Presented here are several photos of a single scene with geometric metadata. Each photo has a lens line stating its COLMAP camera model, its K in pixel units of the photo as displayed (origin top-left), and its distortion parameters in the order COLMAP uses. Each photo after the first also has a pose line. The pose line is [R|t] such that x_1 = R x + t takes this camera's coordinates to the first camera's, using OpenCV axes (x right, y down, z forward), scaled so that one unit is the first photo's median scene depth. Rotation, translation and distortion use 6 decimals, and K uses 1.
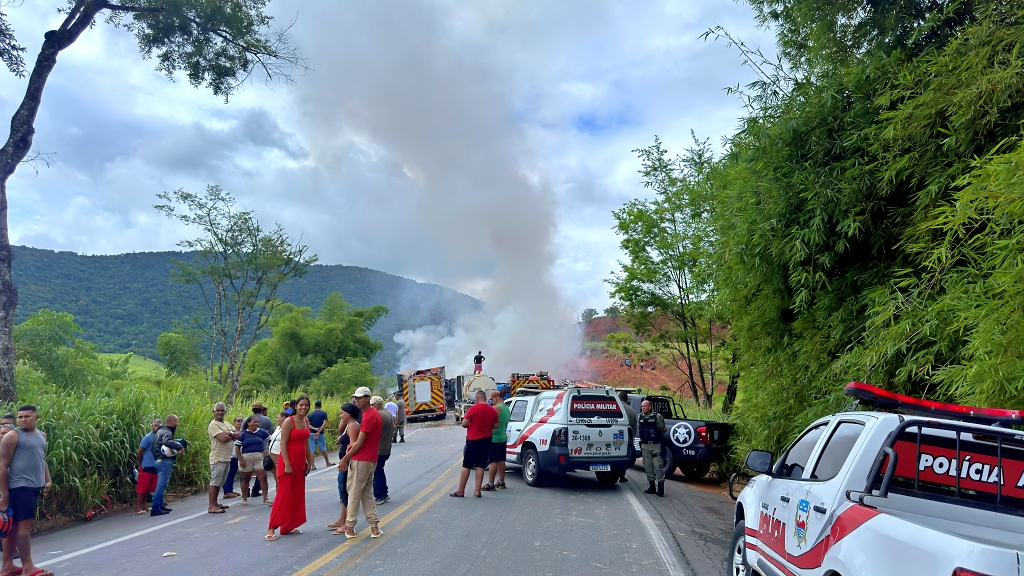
lens RADIAL K [[677.1, 0, 521.4], [0, 677.1, 299.7], [0, 0, 1]] dist [0.008405, -0.001917]
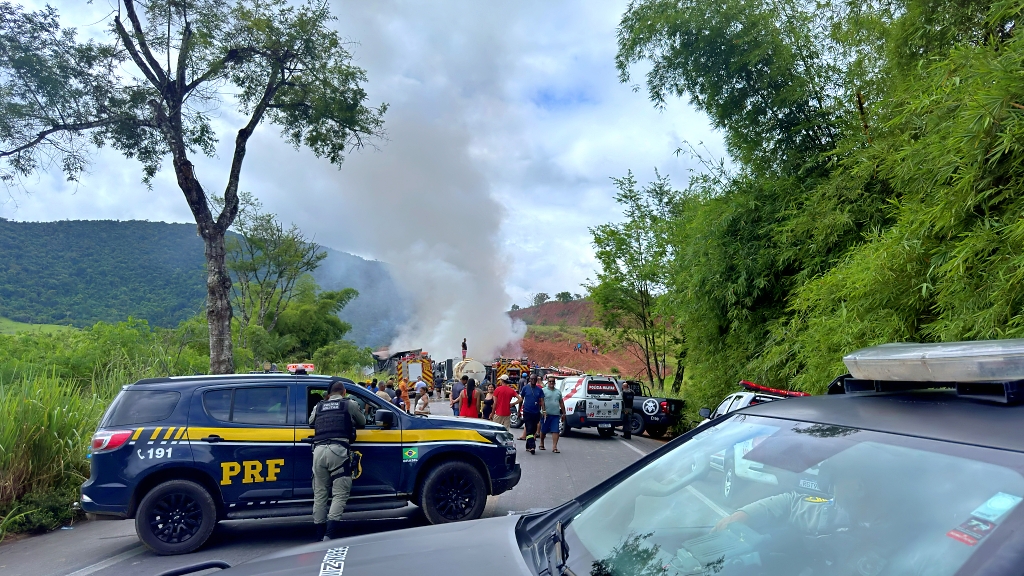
lens RADIAL K [[683.2, 0, 508.0], [0, 683.2, 306.4], [0, 0, 1]] dist [0.007234, -0.001817]
pose [[0.997810, 0.022185, 0.062316, -0.157516], [-0.024732, 0.998878, 0.040394, -0.067510], [-0.061350, -0.041846, 0.997239, -0.424226]]
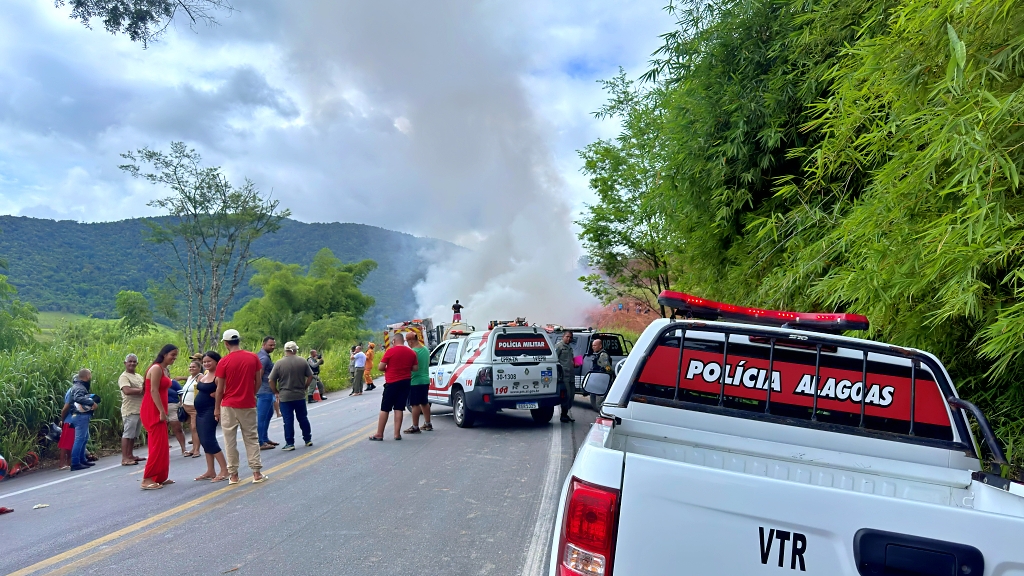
lens RADIAL K [[674.9, 0, 512.0], [0, 674.9, 288.0], [0, 0, 1]] dist [0.003511, -0.001861]
pose [[0.999073, -0.040127, -0.015594, 0.082365], [0.040939, 0.997605, 0.055756, 0.016340], [0.013319, -0.056343, 0.998323, 0.027628]]
